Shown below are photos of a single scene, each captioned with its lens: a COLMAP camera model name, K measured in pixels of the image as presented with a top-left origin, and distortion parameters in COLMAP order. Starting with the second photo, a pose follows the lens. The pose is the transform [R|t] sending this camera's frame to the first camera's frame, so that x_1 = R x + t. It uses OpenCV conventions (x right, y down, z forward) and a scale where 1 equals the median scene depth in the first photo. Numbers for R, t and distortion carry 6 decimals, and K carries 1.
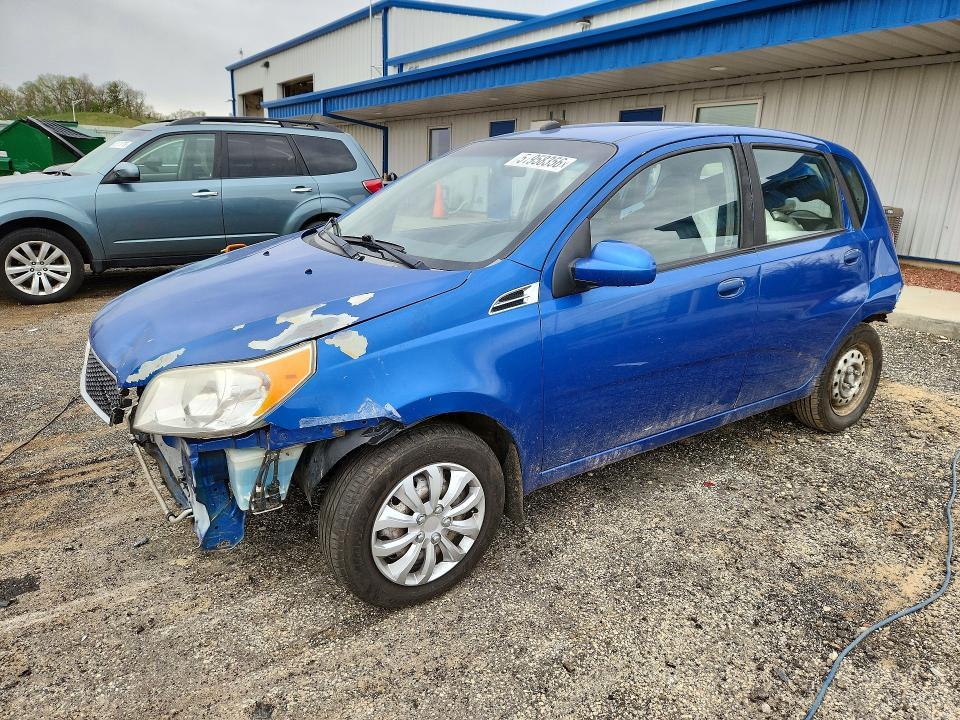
lens RADIAL K [[645.6, 0, 486.4], [0, 645.6, 356.4], [0, 0, 1]] dist [0.063808, -0.052638]
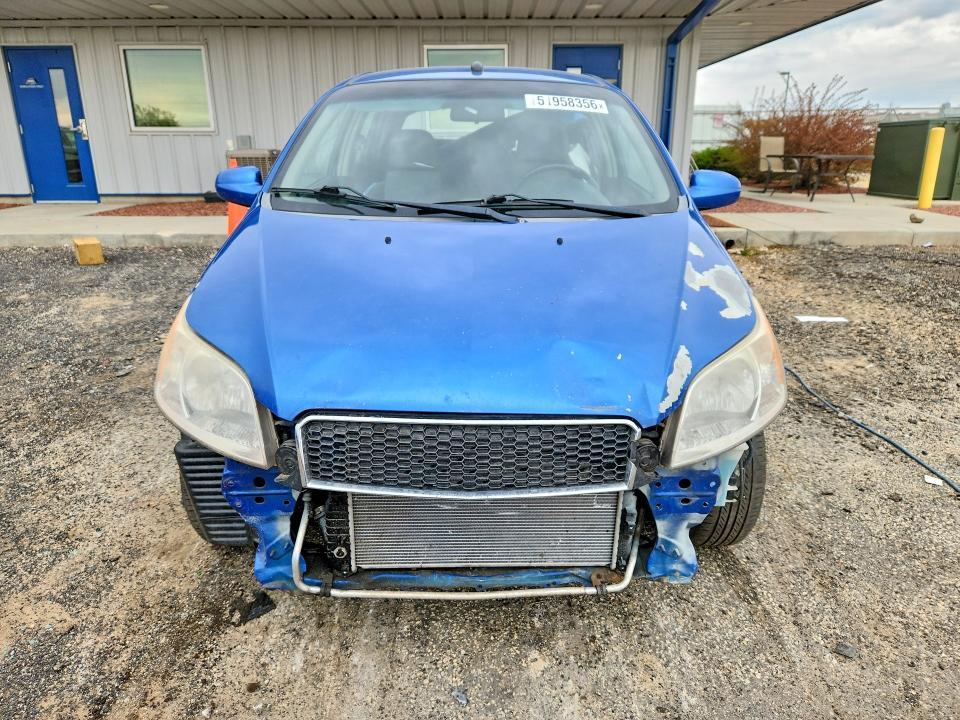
lens RADIAL K [[645.6, 0, 486.4], [0, 645.6, 356.4], [0, 0, 1]] dist [0.063808, -0.052638]
pose [[0.557950, -0.296959, 0.774924, -0.881677], [0.247485, 0.950836, 0.186179, -0.148493], [-0.792113, 0.087904, 0.604012, 0.532466]]
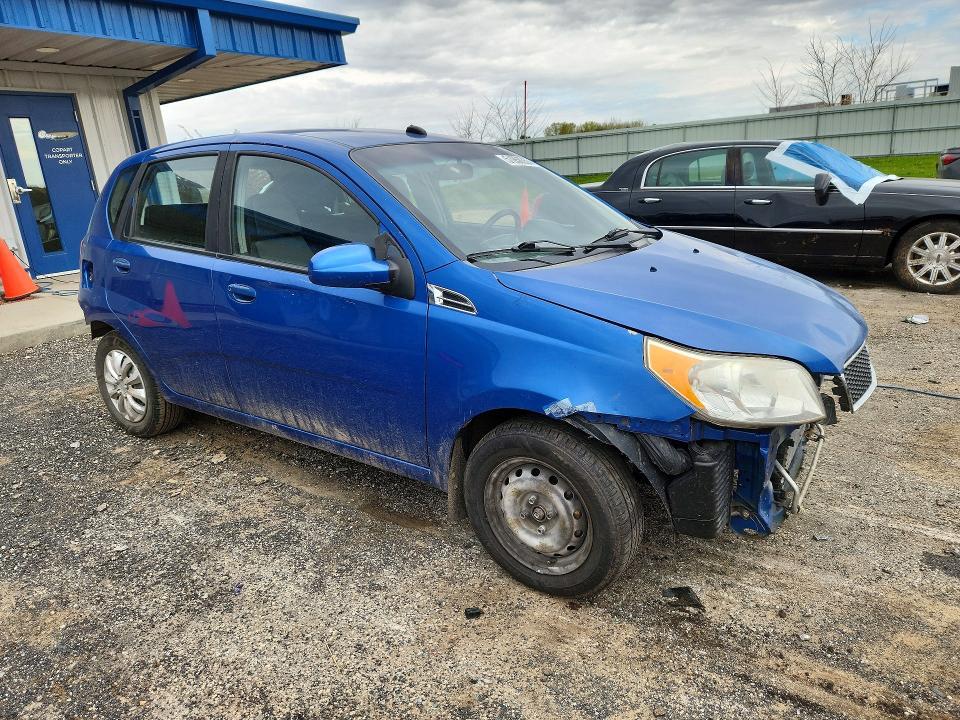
lens RADIAL K [[645.6, 0, 486.4], [0, 645.6, 356.4], [0, 0, 1]] dist [0.063808, -0.052638]
pose [[-0.365438, -0.278483, 0.888202, -1.108140], [0.303254, 0.866522, 0.396455, -0.489335], [-0.880052, 0.414230, -0.232209, 1.505546]]
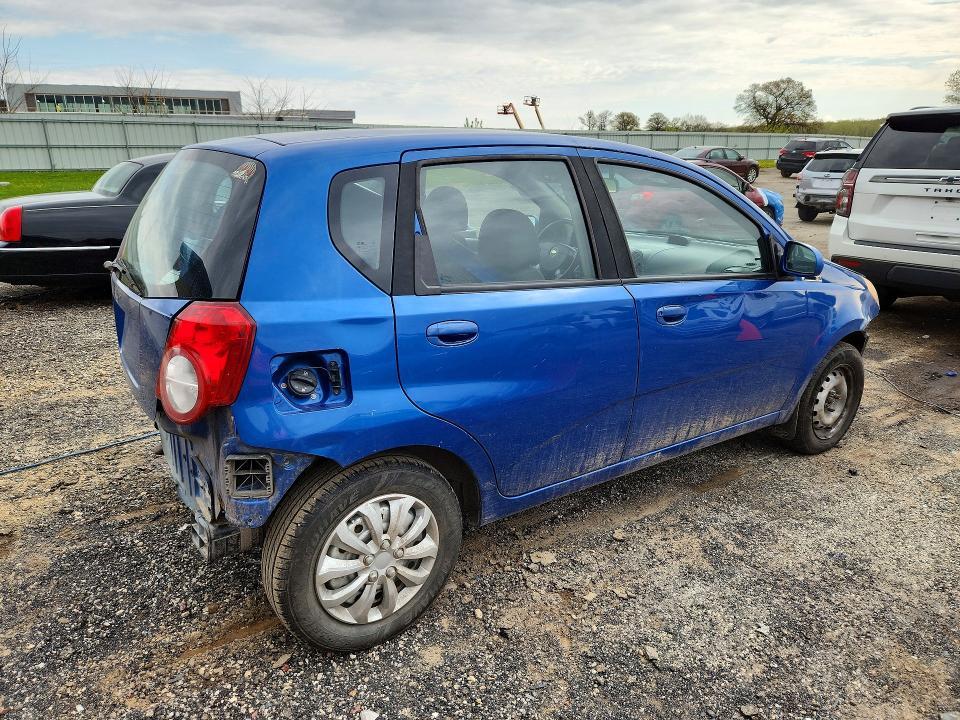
lens RADIAL K [[645.6, 0, 486.4], [0, 645.6, 356.4], [0, 0, 1]] dist [0.063808, -0.052638]
pose [[-0.998760, -0.033574, -0.036747, 0.317027], [-0.048273, 0.833335, 0.550656, -0.738870], [0.012135, 0.551748, -0.833923, 2.397159]]
